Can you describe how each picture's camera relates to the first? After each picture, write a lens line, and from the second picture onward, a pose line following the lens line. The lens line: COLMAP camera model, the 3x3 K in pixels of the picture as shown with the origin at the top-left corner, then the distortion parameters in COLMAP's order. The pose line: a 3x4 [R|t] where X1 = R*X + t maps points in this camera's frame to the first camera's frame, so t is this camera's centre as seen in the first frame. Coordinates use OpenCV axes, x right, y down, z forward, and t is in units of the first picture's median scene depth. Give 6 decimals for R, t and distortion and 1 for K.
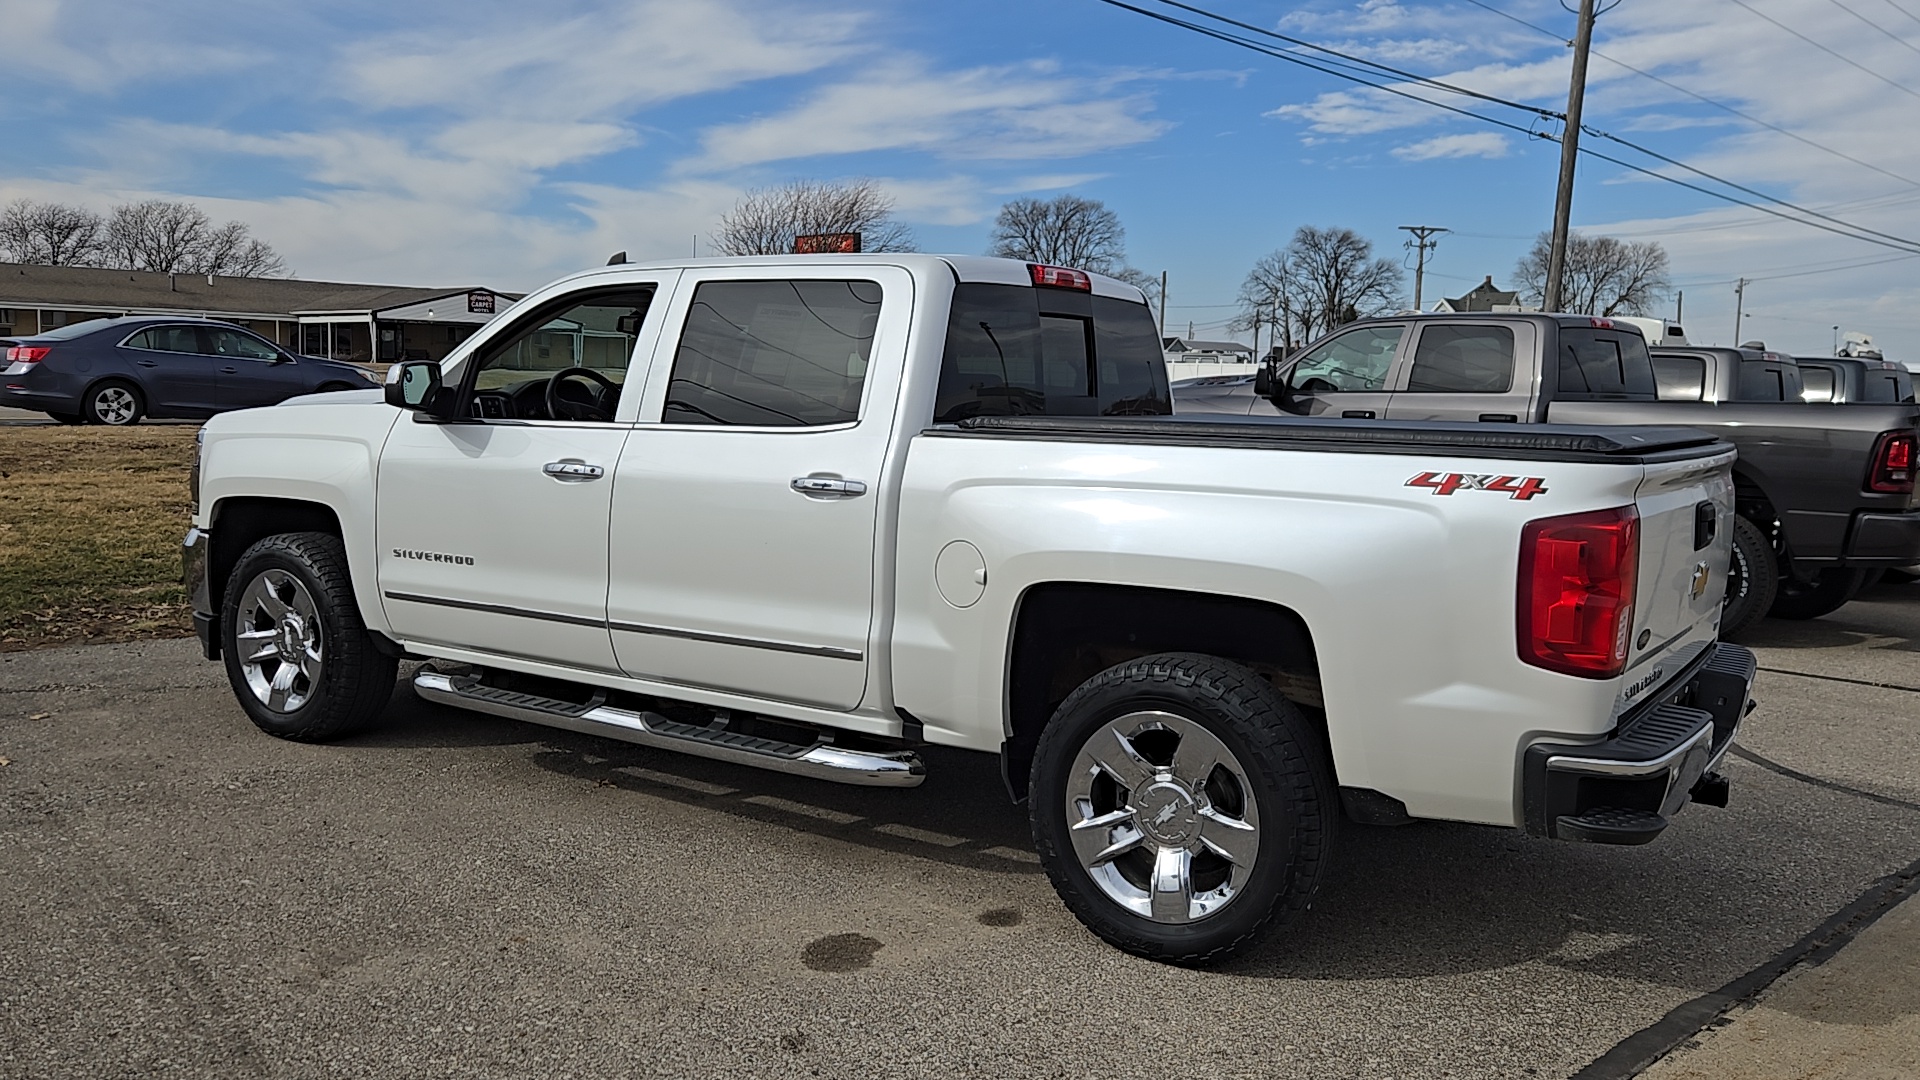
lens RADIAL K [[1613.4, 0, 955.1], [0, 1613.4, 539.3], [0, 0, 1]] dist [0.004073, -0.014109]
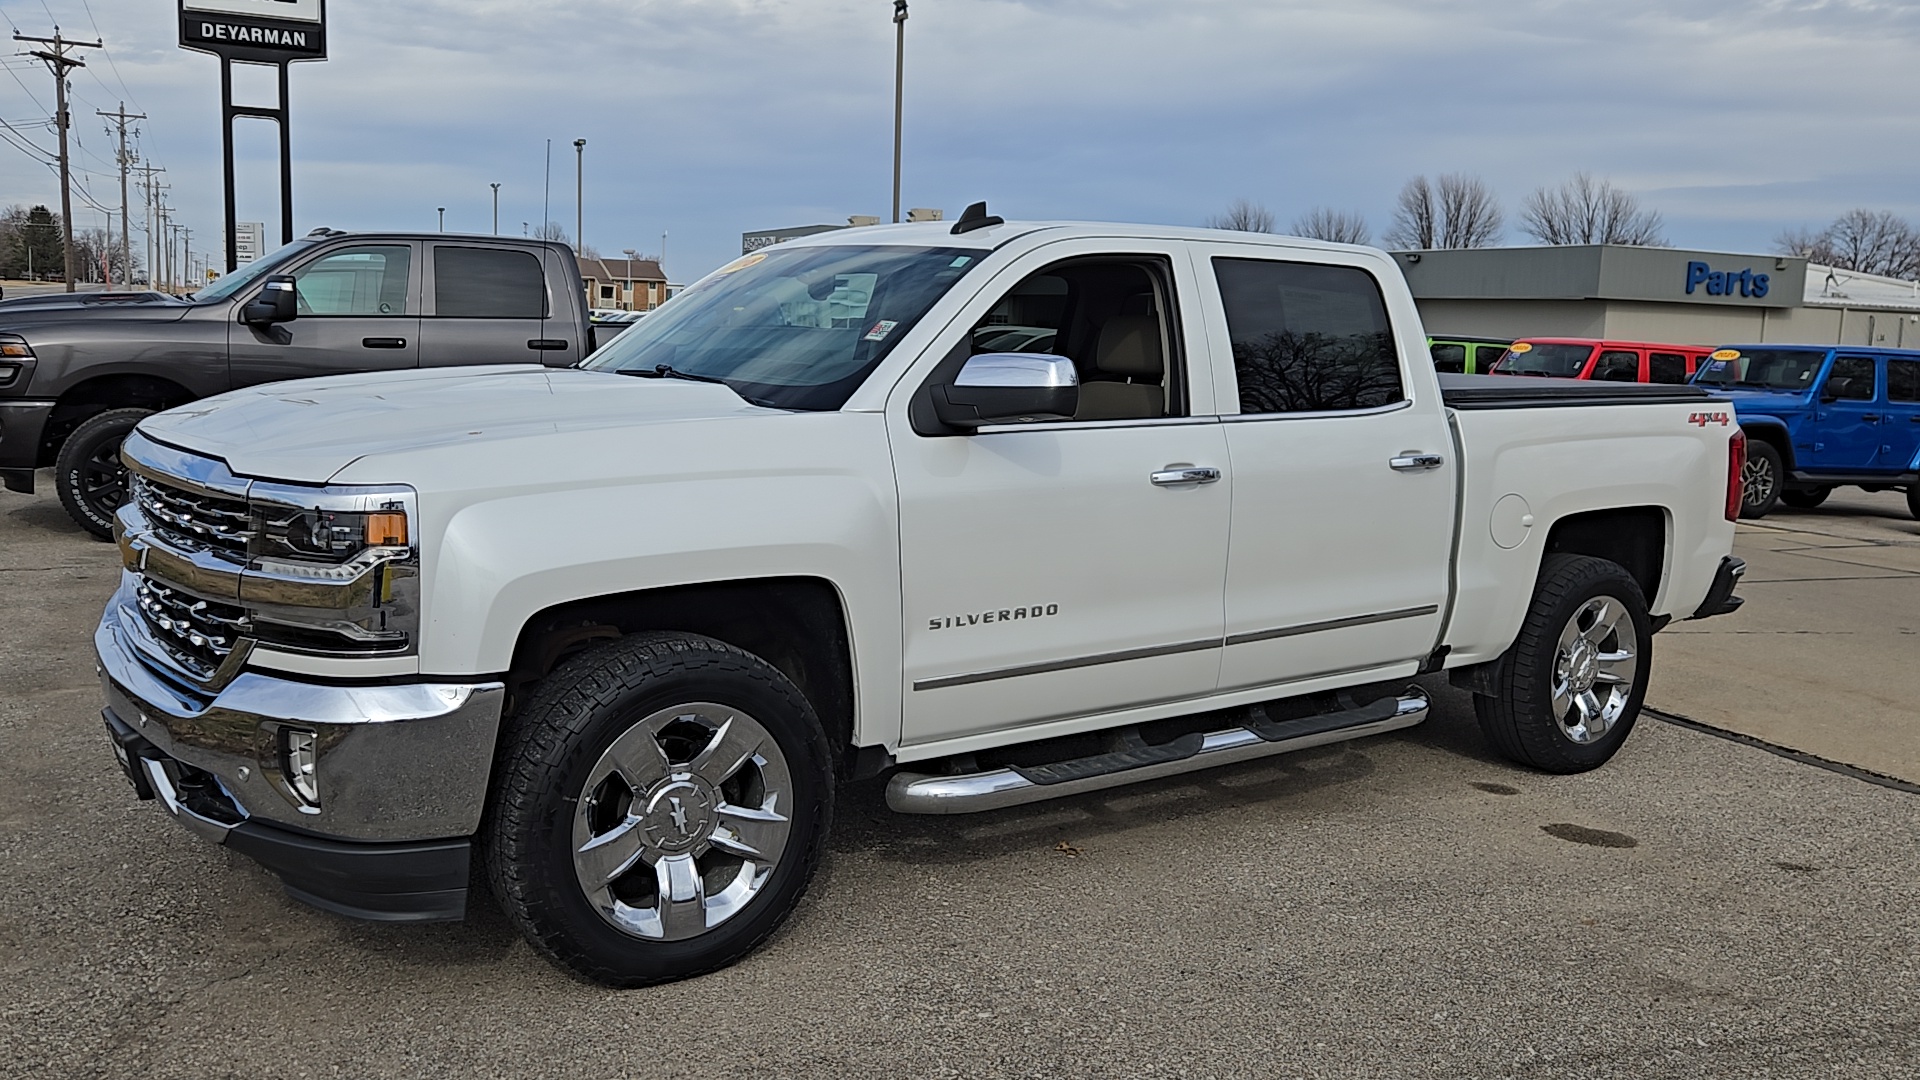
lens RADIAL K [[1574.6, 0, 986.0], [0, 1574.6, 533.3], [0, 0, 1]] dist [0.009723, 0.005209]
pose [[0.341964, -0.142229, 0.928887, -1.045685], [0.071459, 0.989553, 0.125210, -0.122038], [-0.936992, 0.023560, 0.348555, 0.781345]]
